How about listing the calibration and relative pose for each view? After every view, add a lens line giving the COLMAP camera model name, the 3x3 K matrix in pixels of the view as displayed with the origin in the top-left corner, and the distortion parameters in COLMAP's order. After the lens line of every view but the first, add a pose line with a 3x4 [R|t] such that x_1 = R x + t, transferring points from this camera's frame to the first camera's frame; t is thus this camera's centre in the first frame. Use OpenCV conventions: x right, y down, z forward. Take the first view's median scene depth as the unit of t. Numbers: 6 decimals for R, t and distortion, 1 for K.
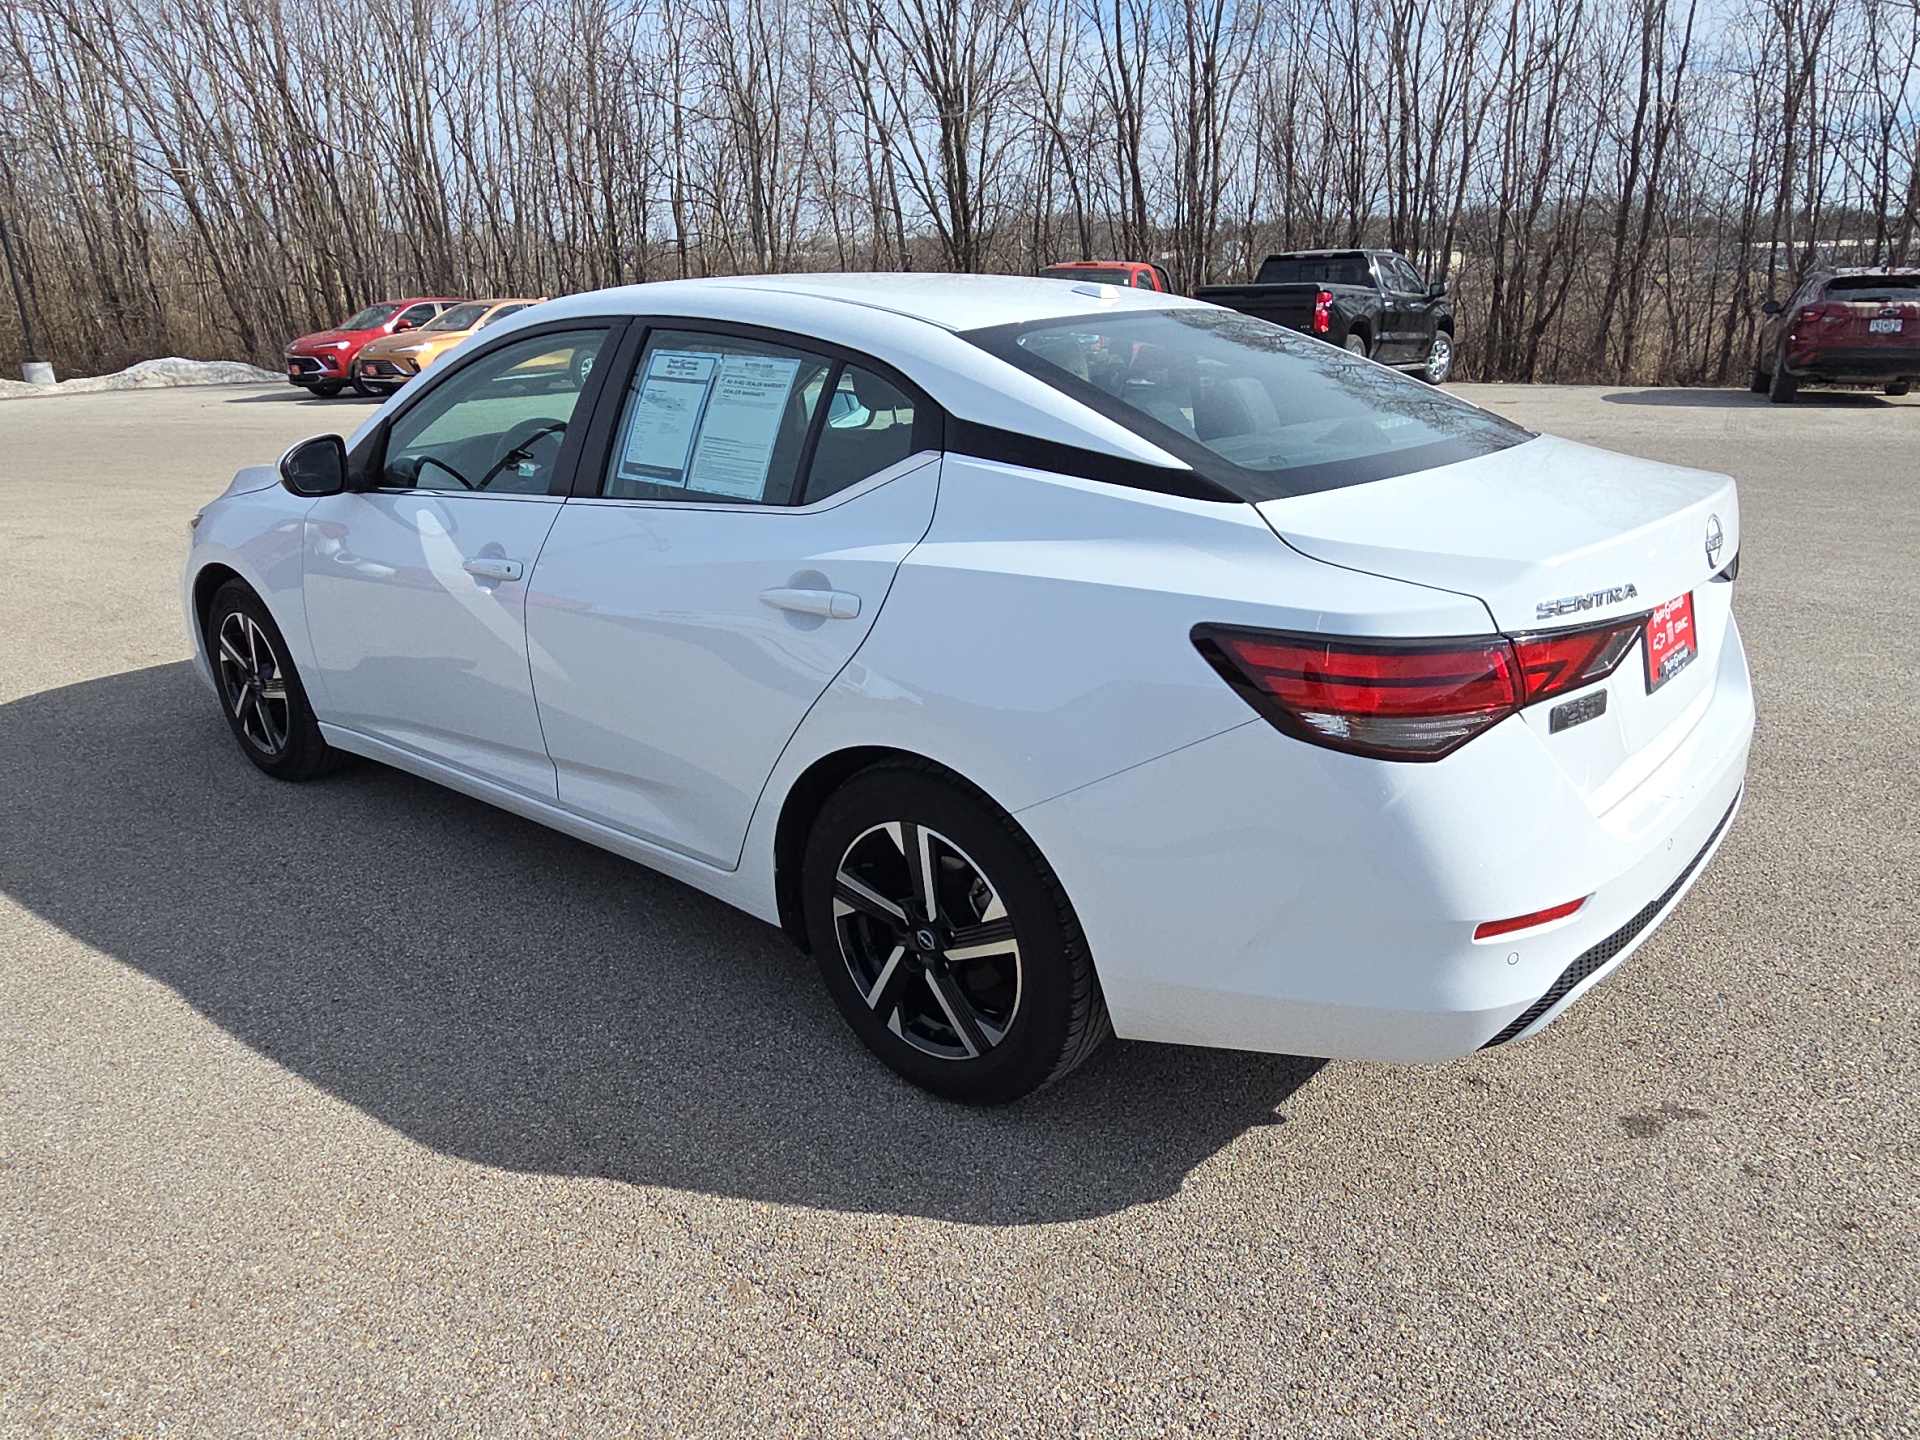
lens RADIAL K [[1343.4, 0, 960.0], [0, 1343.4, 720.0], [0, 0, 1]] dist [-0.001239, -0.000771]
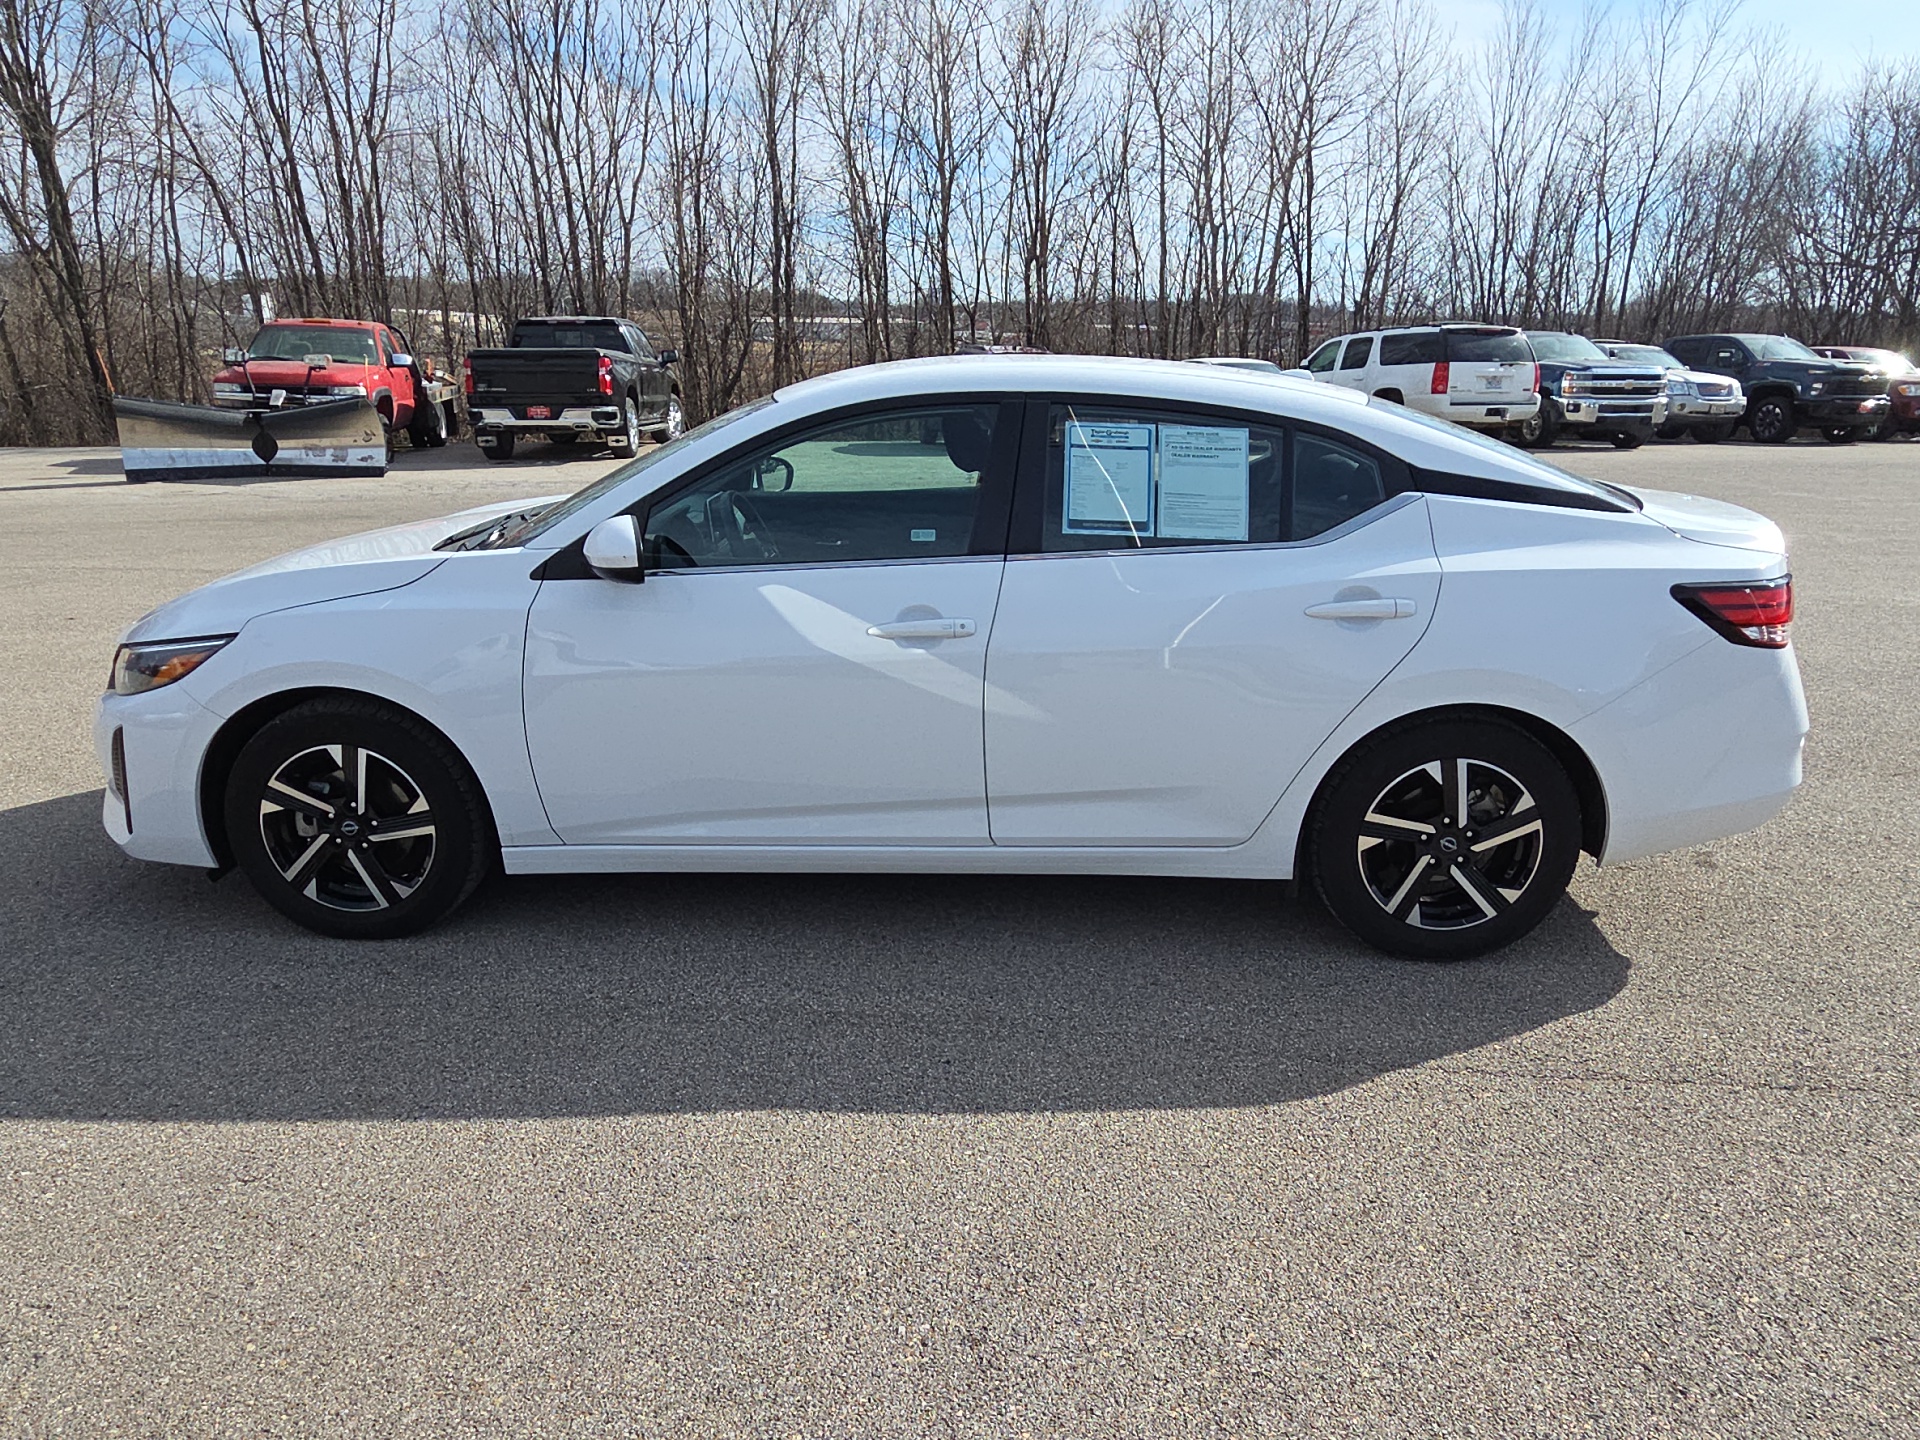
lens RADIAL K [[1311.8, 0, 954.2], [0, 1311.8, 734.3], [0, 0, 1]] dist [0.005682, -0.000469]
pose [[0.781424, -0.156461, 0.604067, -1.125838], [0.172314, 0.984519, 0.032096, -0.071984], [-0.599737, 0.079009, 0.796287, 0.207306]]
